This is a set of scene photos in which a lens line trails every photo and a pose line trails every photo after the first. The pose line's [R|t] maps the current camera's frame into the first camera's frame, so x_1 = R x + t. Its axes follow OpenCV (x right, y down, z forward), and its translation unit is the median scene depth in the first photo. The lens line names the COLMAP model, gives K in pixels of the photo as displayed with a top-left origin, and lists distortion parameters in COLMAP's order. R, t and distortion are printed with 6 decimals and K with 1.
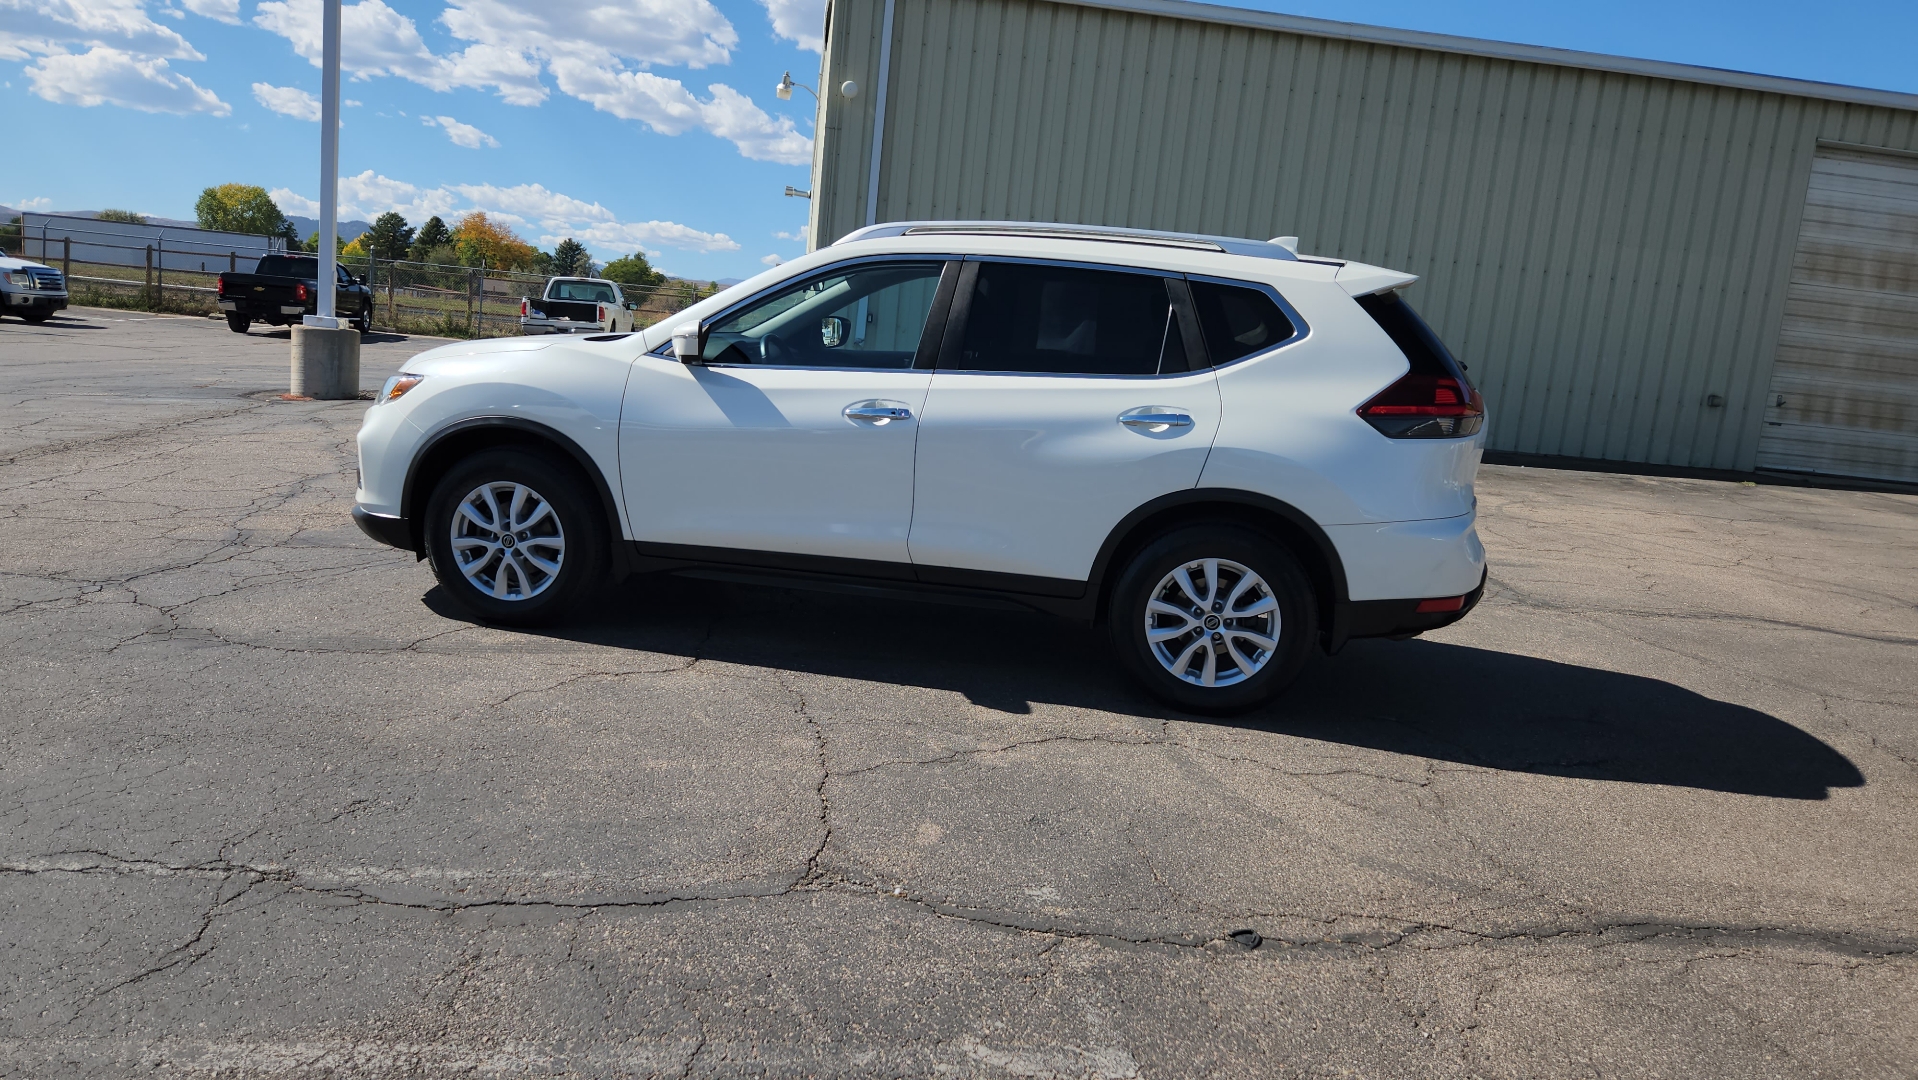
lens RADIAL K [[1284.2, 0, 926.6], [0, 1284.2, 548.7], [0, 0, 1]] dist [0.060180, -0.039917]
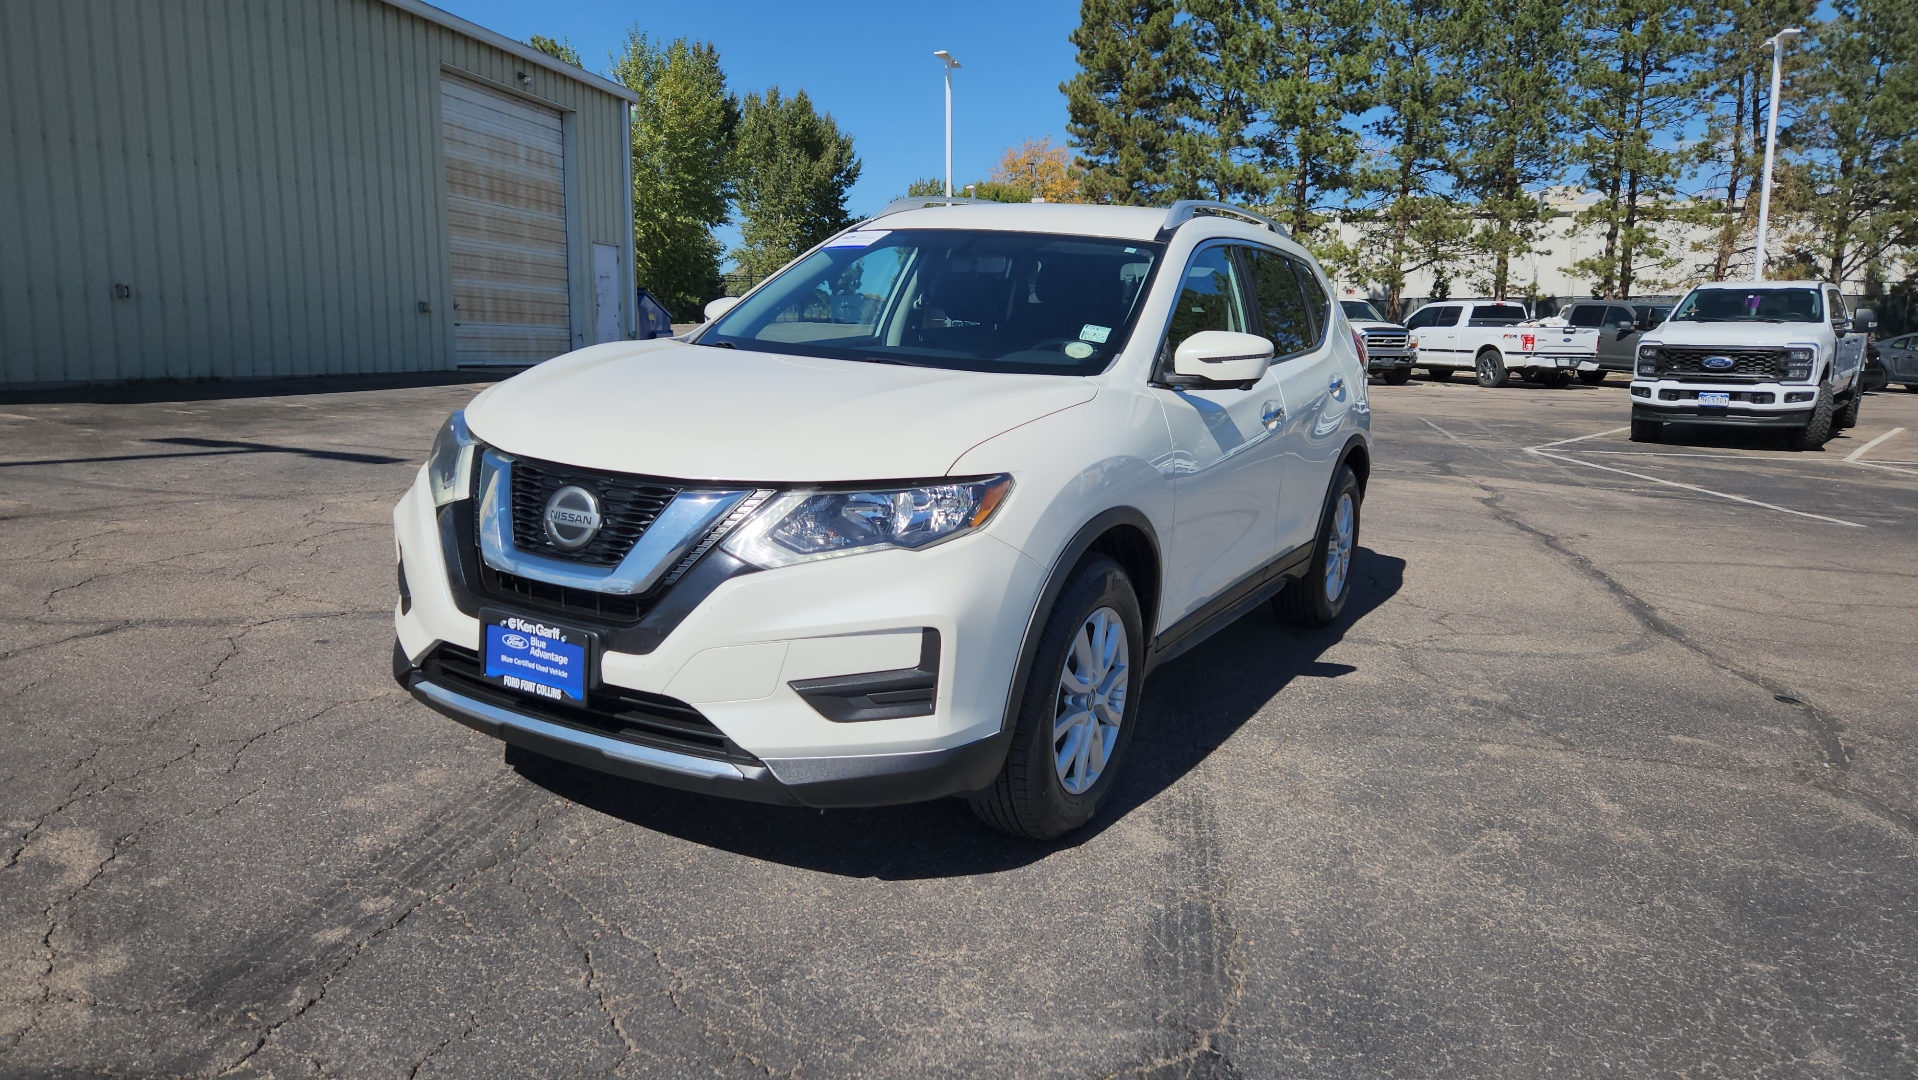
lens RADIAL K [[1283.9, 0, 950.3], [0, 1283.9, 546.2], [0, 0, 1]] dist [0.068584, -0.053687]
pose [[0.325633, -0.237310, 0.915231, -0.952475], [0.157601, 0.968071, 0.194938, -0.224612], [-0.932269, 0.080763, 0.352636, 0.865802]]
